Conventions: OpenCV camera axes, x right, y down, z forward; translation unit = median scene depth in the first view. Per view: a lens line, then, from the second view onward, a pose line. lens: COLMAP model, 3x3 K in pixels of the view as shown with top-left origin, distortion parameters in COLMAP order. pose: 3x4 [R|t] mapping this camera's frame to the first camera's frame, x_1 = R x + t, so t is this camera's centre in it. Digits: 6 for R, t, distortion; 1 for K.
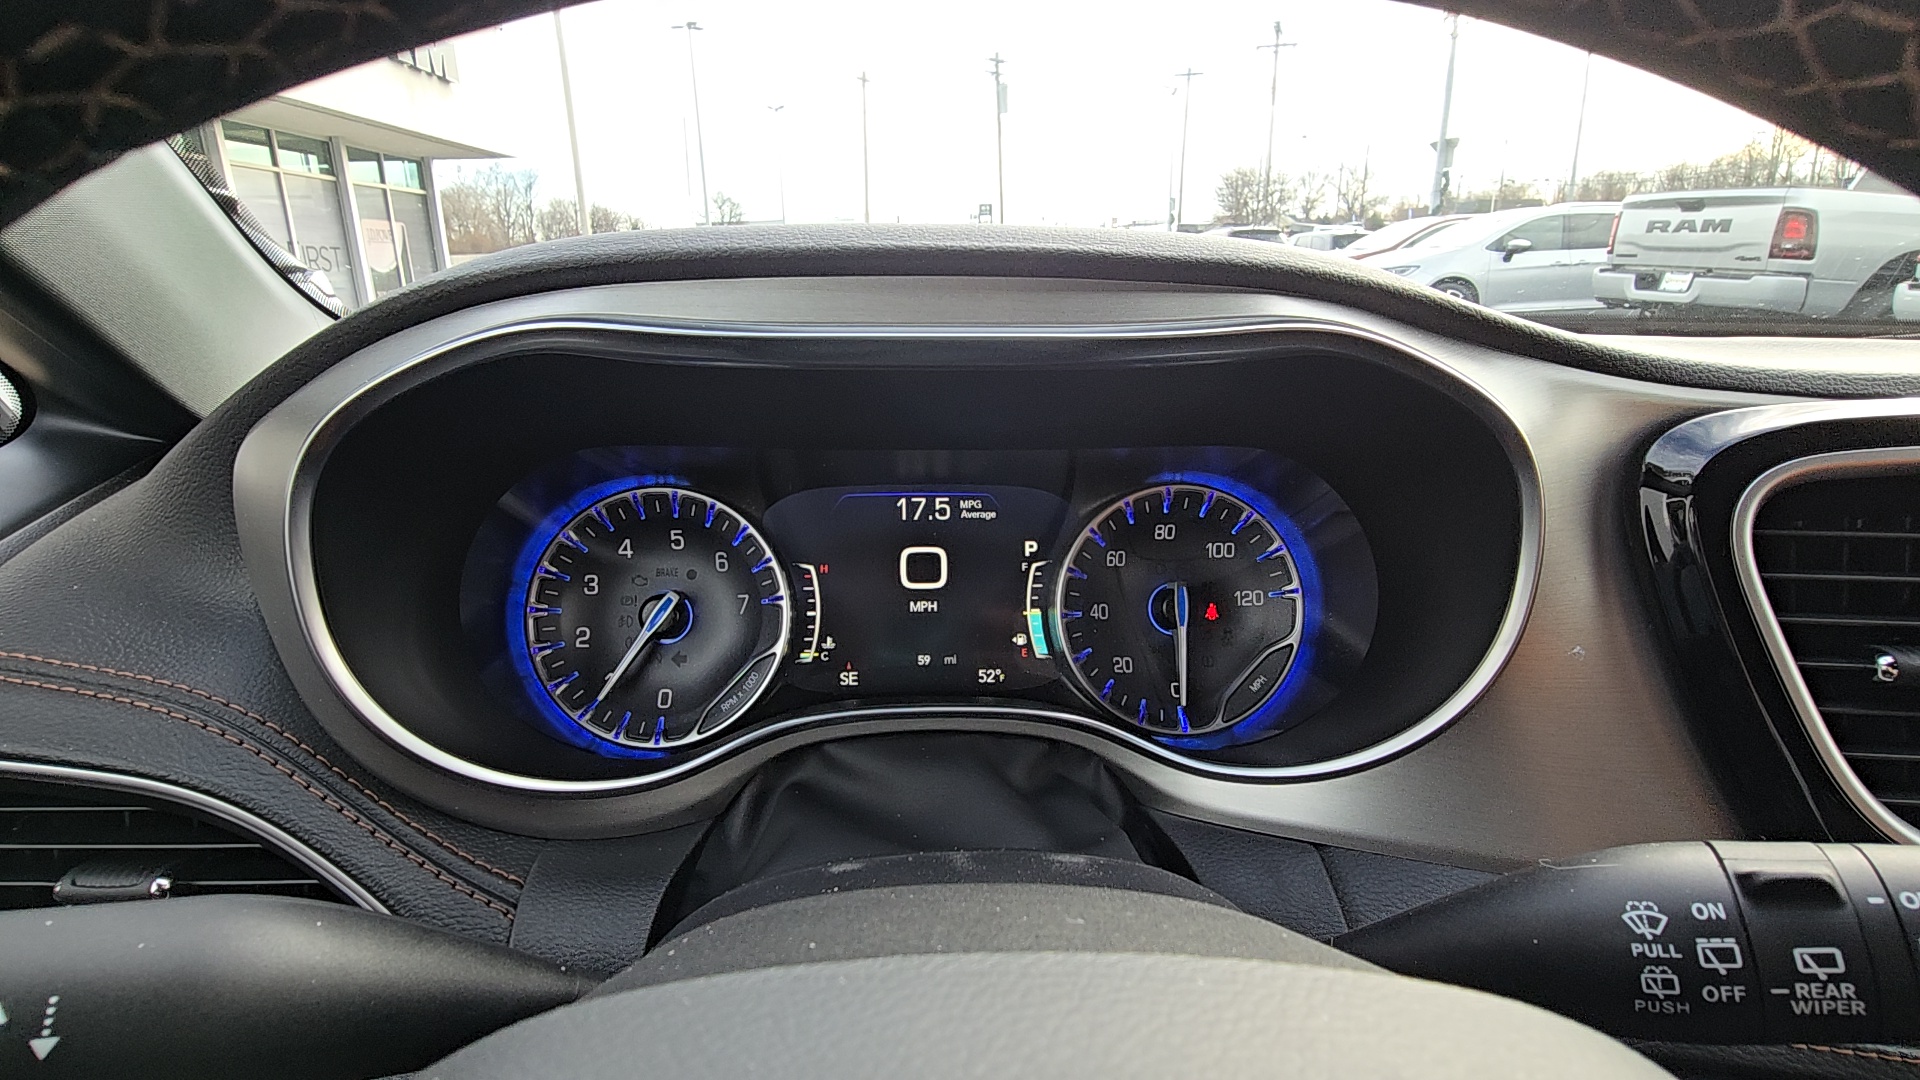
lens RADIAL K [[969.4, 0, 953.9], [0, 969.4, 540.5], [0, 0, 1]] dist [-0.000636, -0.001124]
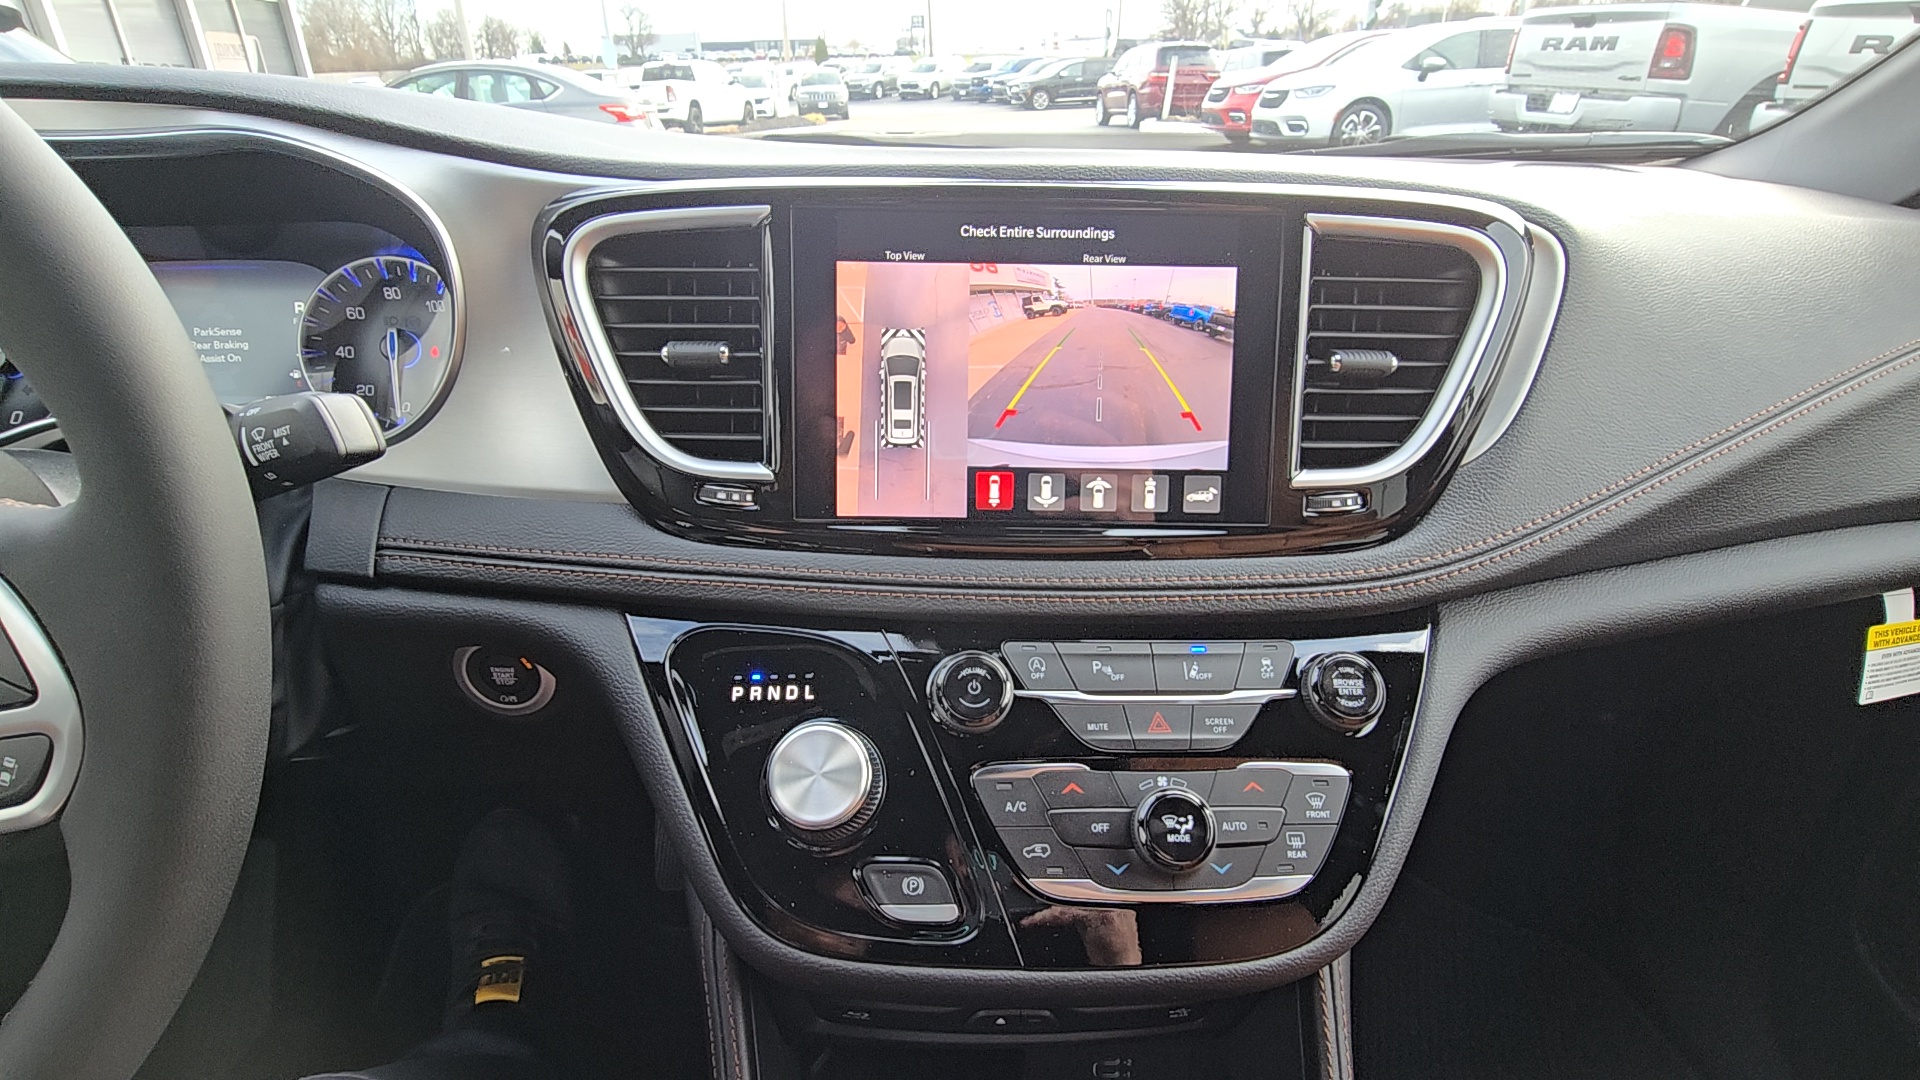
lens RADIAL K [[969.2, 0, 952.3], [0, 969.2, 542.1], [0, 0, 1]] dist [-0.003042, -0.001218]
pose [[0.998138, -0.026022, 0.055161, 0.029344], [0.016648, 0.986312, 0.164045, 0.004047], [-0.058675, -0.162821, 0.984909, -0.014362]]
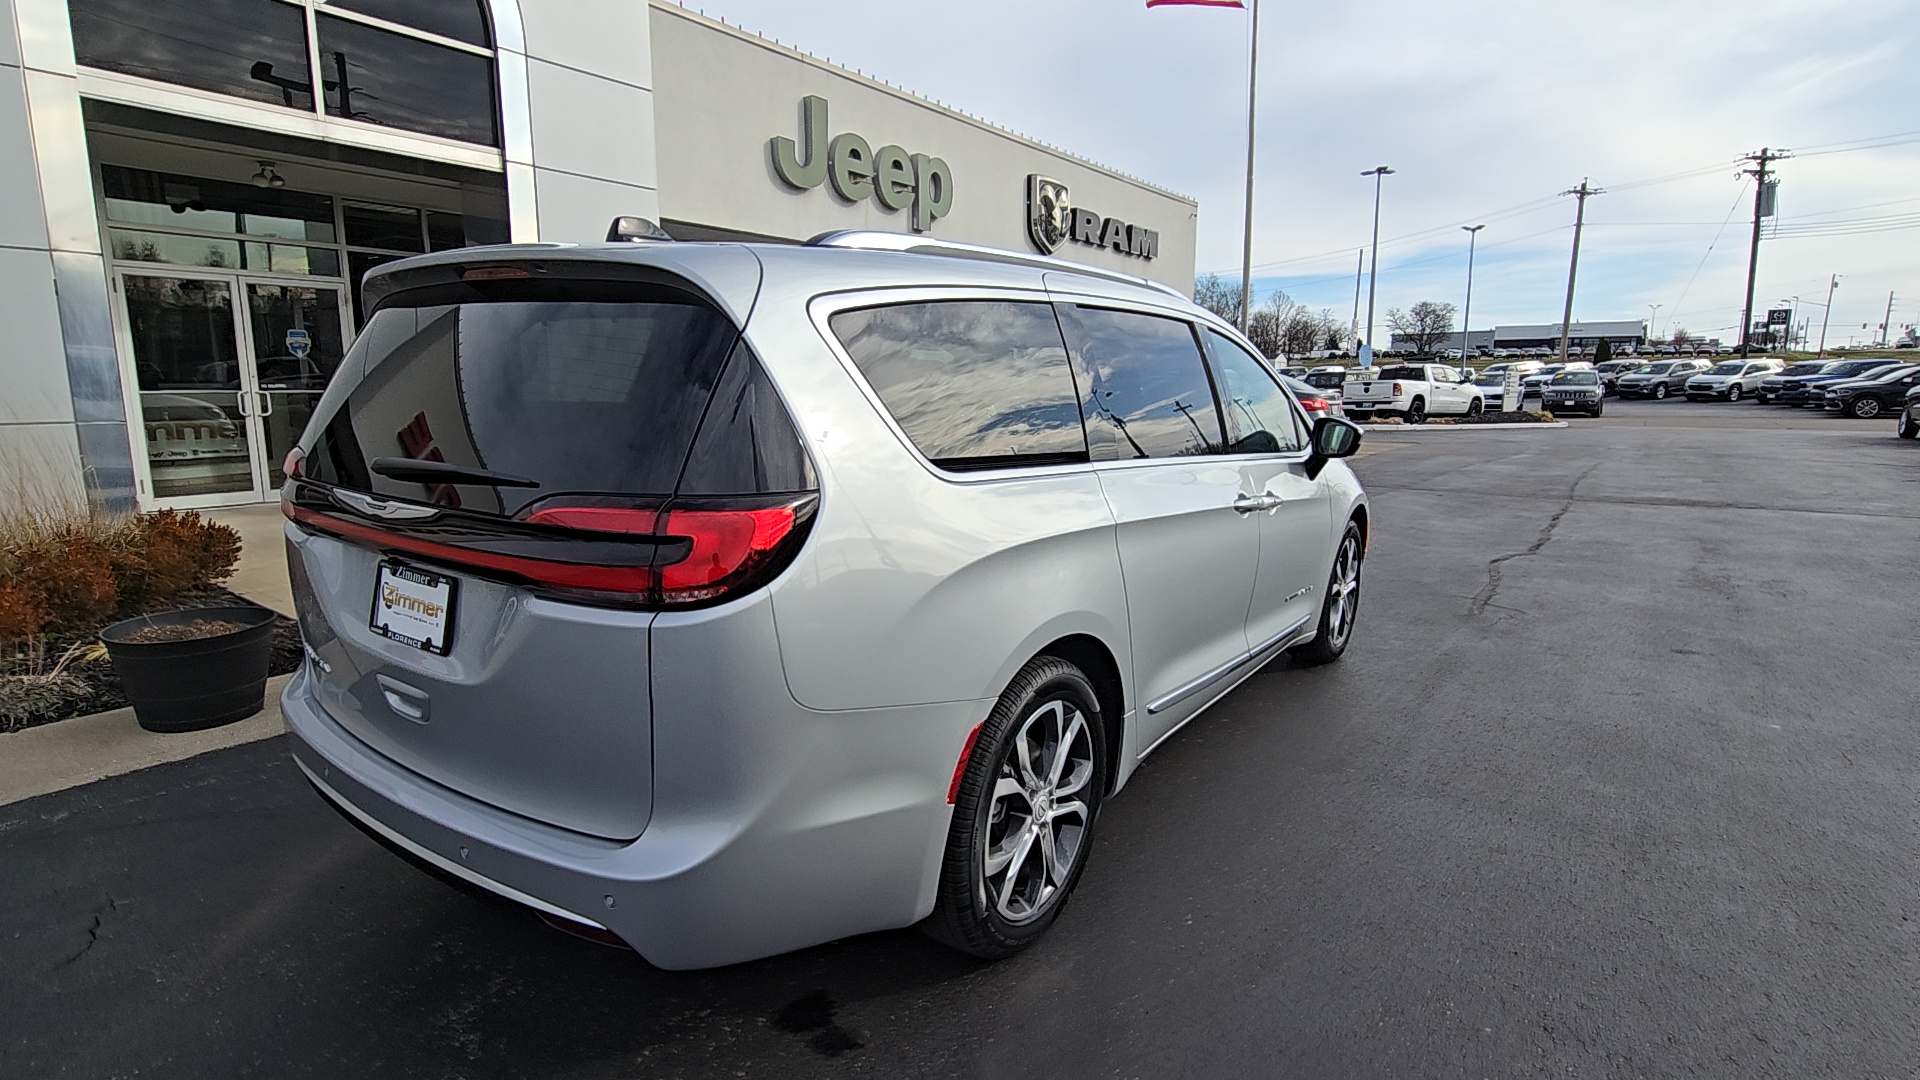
lens RADIAL K [[969.4, 0, 953.9], [0, 969.4, 540.5], [0, 0, 1]] dist [-0.000636, -0.001124]
pose [[0.782276, 0.124779, -0.610307, 0.215244], [-0.188916, 0.981114, -0.041557, 0.069385], [0.593595, 0.147805, 0.791074, -0.303156]]
